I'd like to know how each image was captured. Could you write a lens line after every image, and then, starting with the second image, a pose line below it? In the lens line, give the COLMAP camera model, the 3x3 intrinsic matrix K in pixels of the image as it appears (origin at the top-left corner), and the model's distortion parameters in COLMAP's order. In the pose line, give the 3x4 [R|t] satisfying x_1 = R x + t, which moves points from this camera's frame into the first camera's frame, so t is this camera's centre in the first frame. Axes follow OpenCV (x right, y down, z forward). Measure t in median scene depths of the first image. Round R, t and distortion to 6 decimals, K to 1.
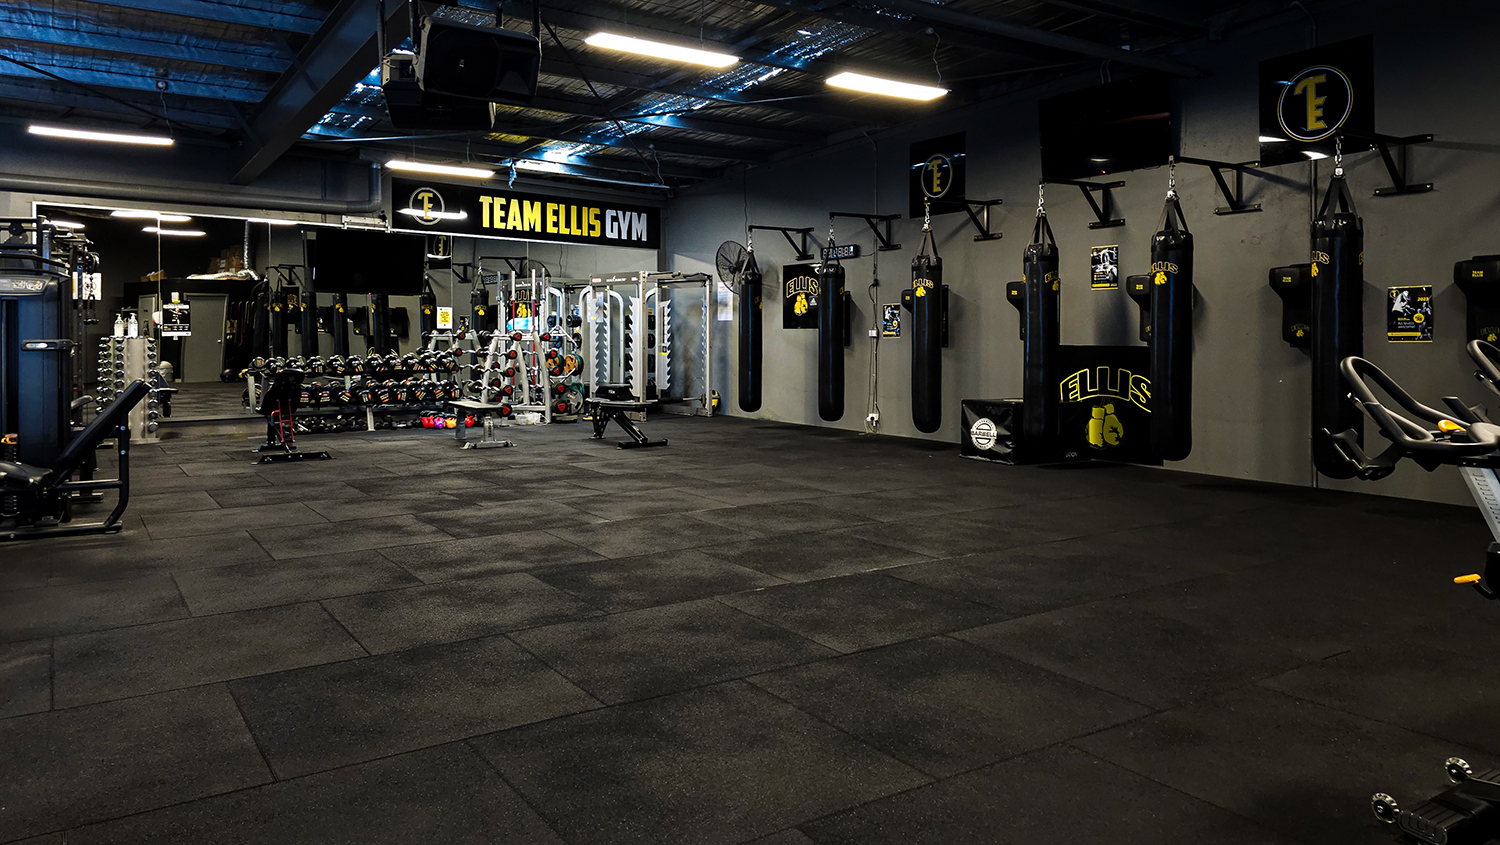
lens RADIAL K [[1016.4, 0, 750.0], [0, 1016.4, 422.5], [0, 0, 1]] dist [-0.002446, -0.001870]
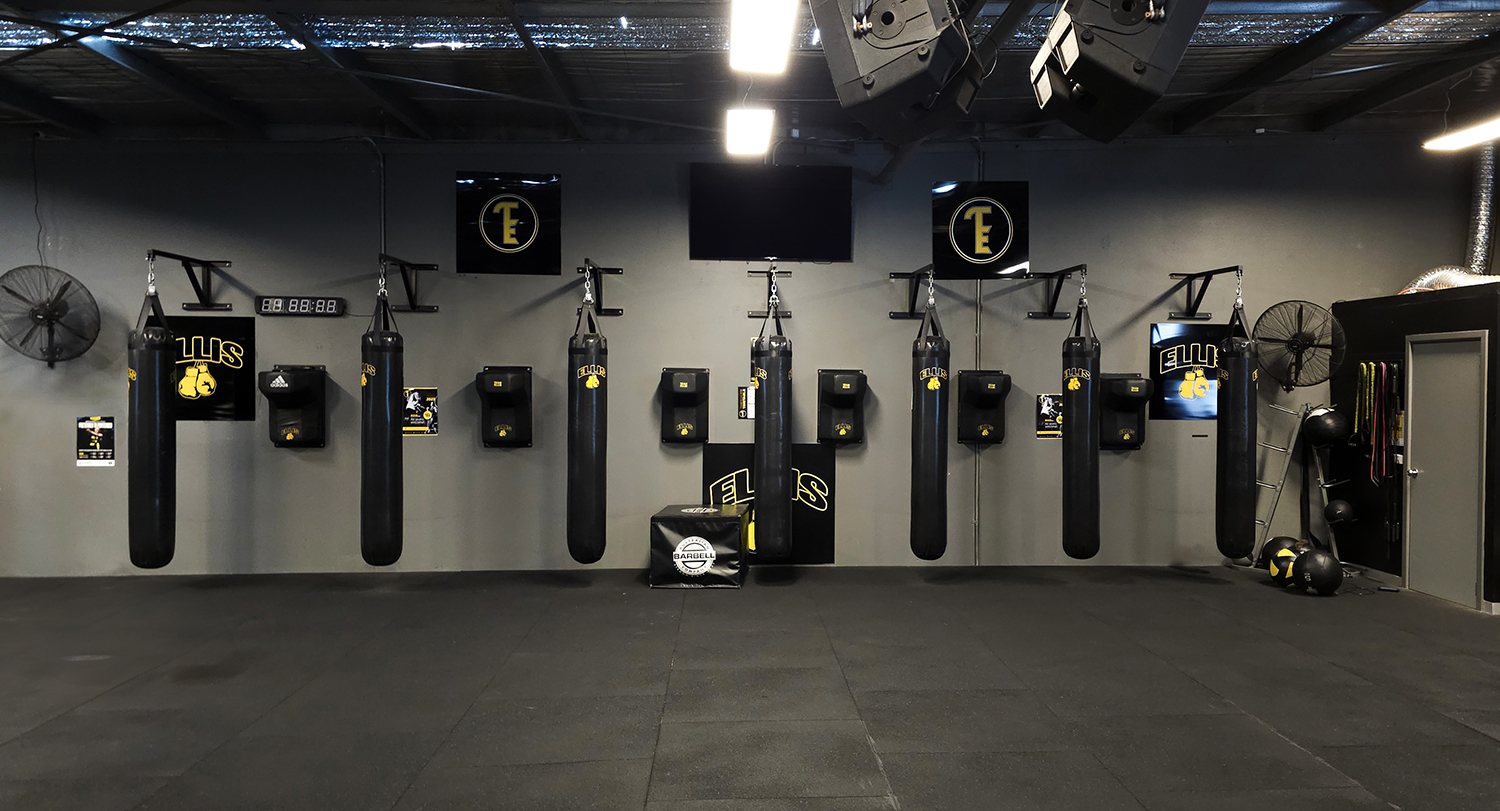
lens RADIAL K [[900.0, 0, 749.9], [0, 900.0, 438.4], [0, 0, 1]] dist [0.001478, 0.000238]
pose [[0.489438, -0.006150, 0.872016, -0.361639], [0.070619, 0.996970, -0.032606, -0.053939], [-0.869174, 0.077540, 0.488390, 0.601513]]
